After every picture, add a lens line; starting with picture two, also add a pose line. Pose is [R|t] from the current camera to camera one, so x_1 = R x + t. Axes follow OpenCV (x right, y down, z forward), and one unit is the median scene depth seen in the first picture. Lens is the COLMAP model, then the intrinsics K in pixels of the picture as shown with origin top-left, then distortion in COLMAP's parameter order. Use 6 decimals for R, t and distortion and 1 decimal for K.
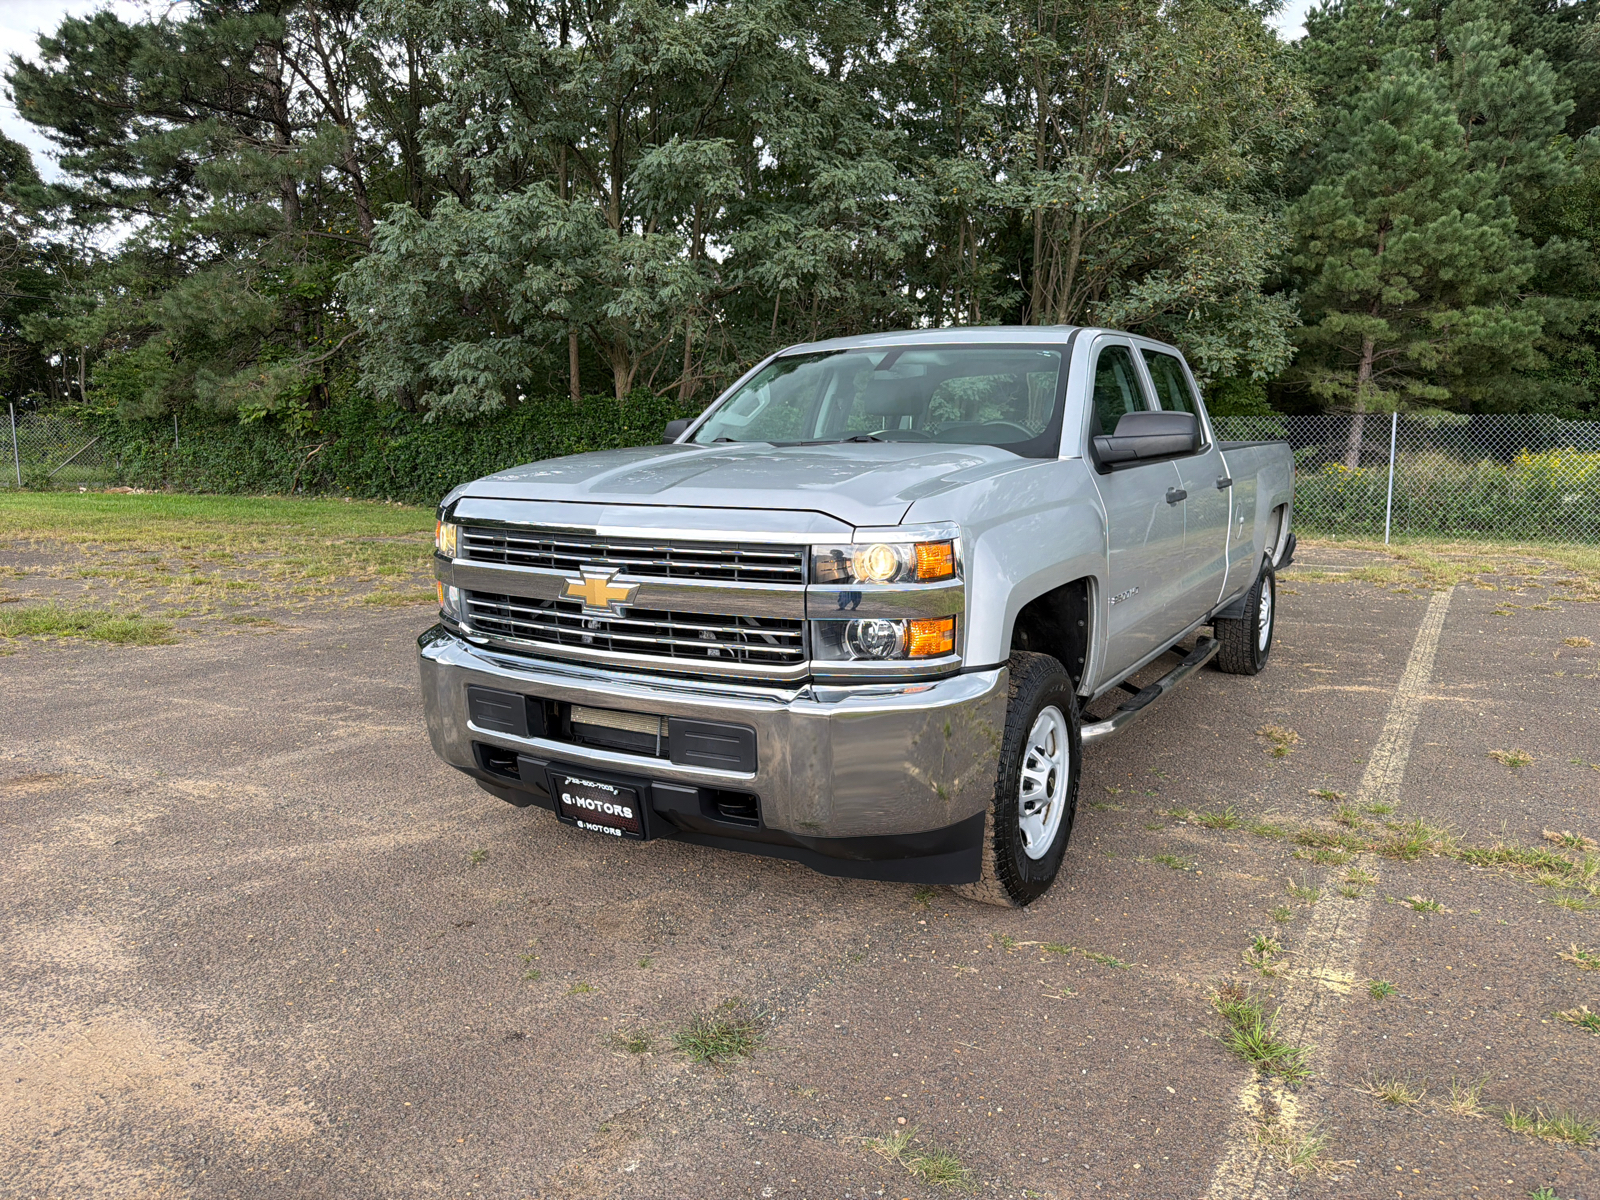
lens RADIAL K [[1126.3, 0, 802.8], [0, 1126.3, 609.0], [0, 0, 1]] dist [0.041989, -0.051534]
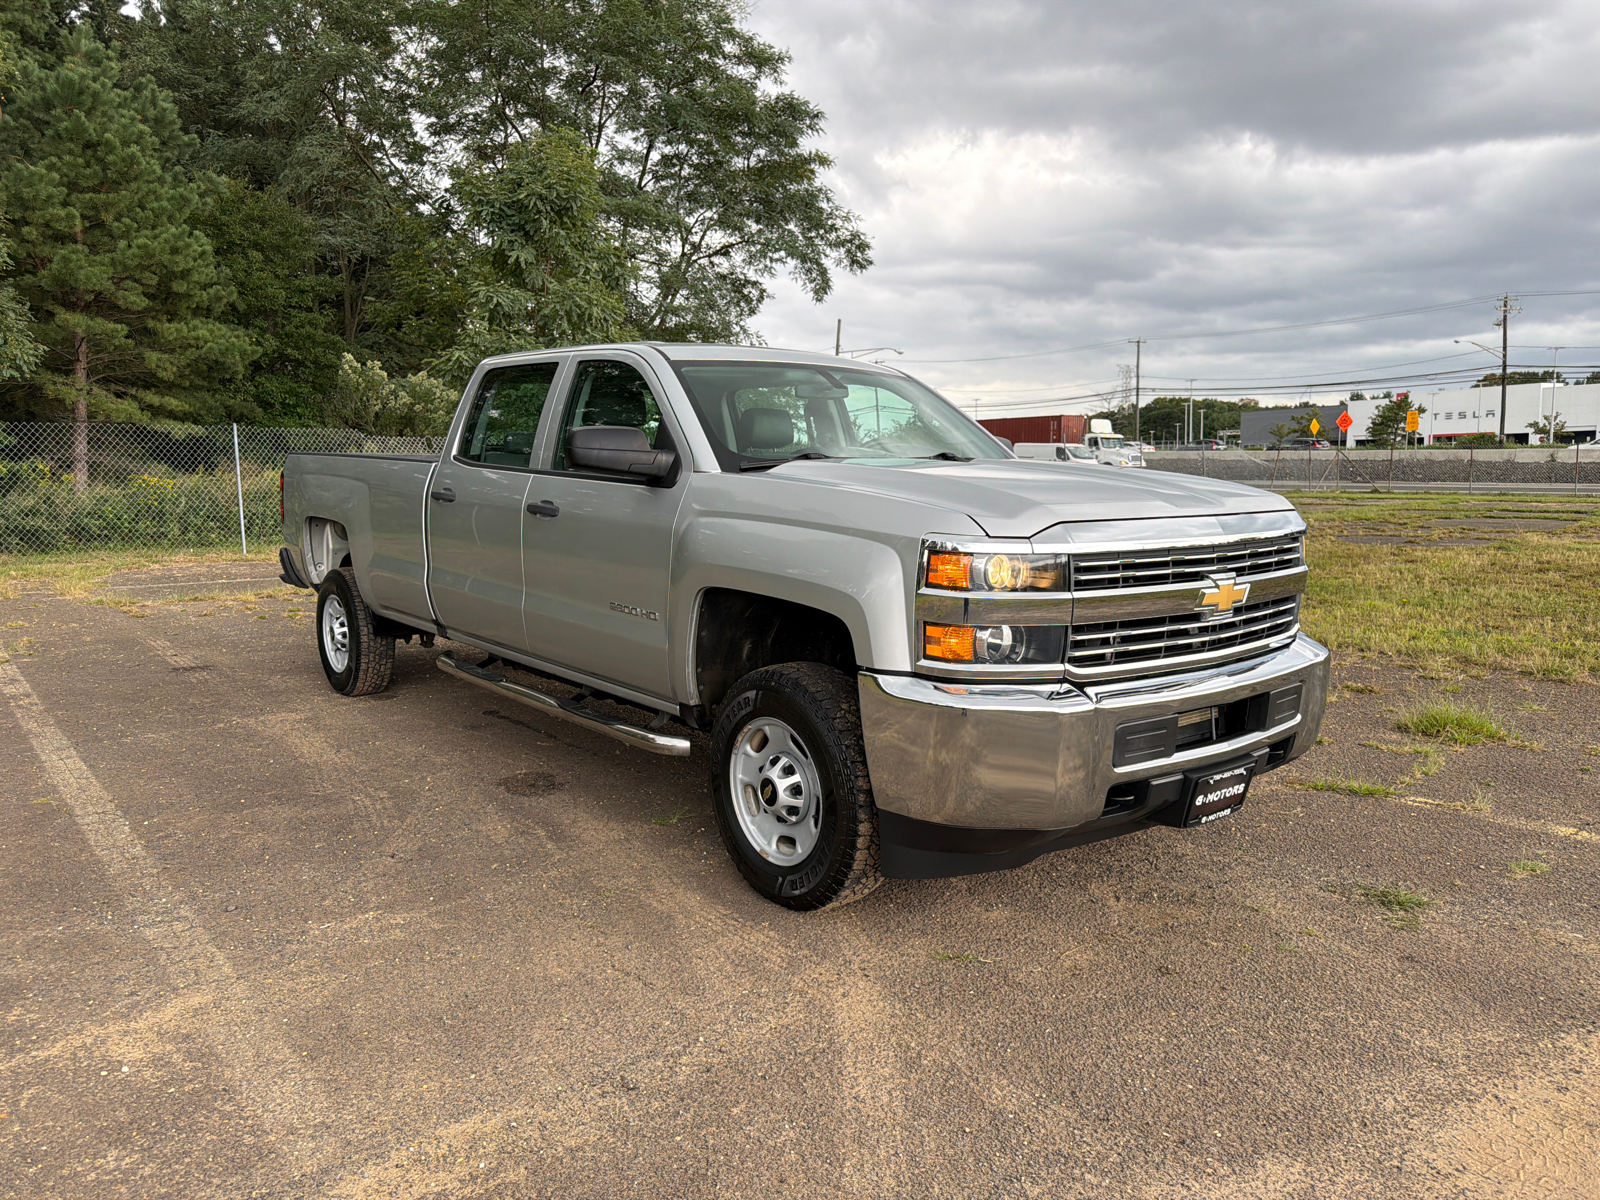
lens RADIAL K [[1122.9, 0, 797.1], [0, 1122.9, 608.6], [0, 0, 1]] dist [0.047662, -0.051194]
pose [[0.346390, -0.124243, 0.929827, -0.582498], [0.132384, 0.987745, 0.082665, -0.064521], [-0.928703, 0.094459, 0.358593, 0.429702]]
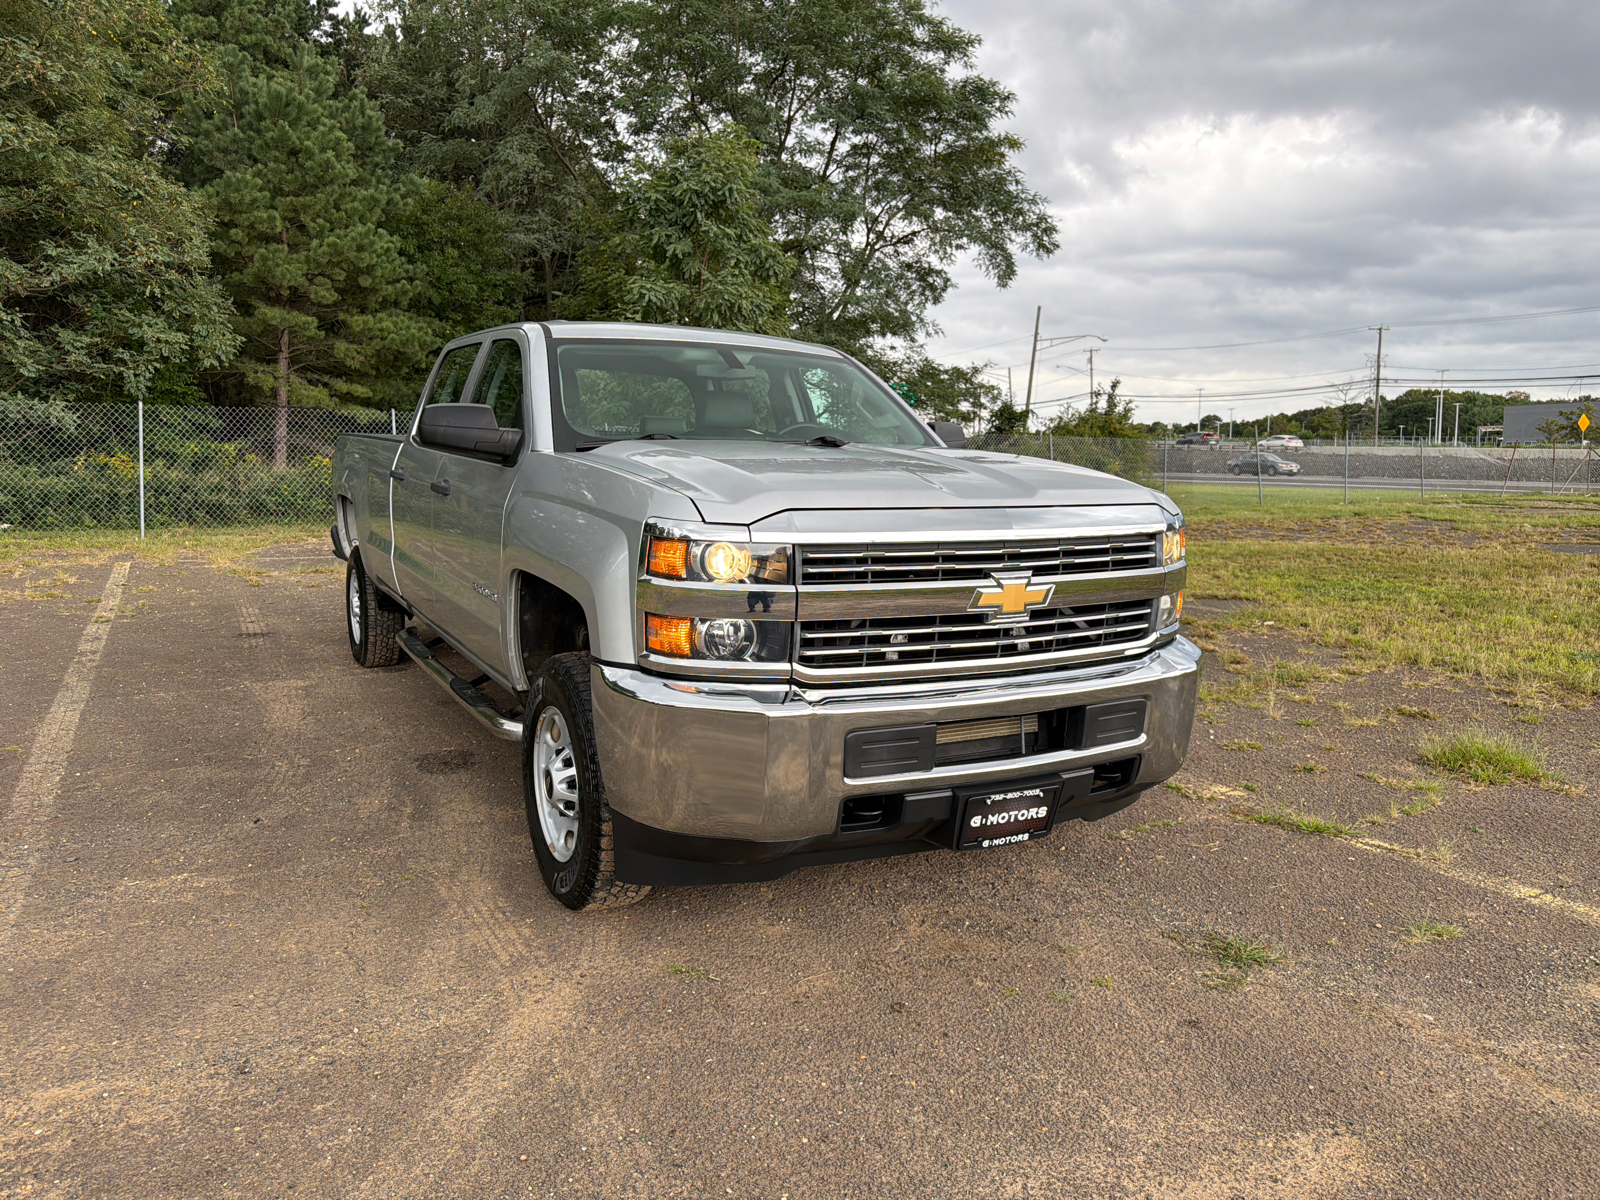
lens RADIAL K [[1125.9, 0, 798.1], [0, 1125.9, 603.1], [0, 0, 1]] dist [0.052136, -0.078759]
pose [[0.512300, -0.110478, 0.851671, -0.481191], [0.108419, 0.992077, 0.063474, -0.040185], [-0.851935, 0.059820, 0.520219, 0.282208]]
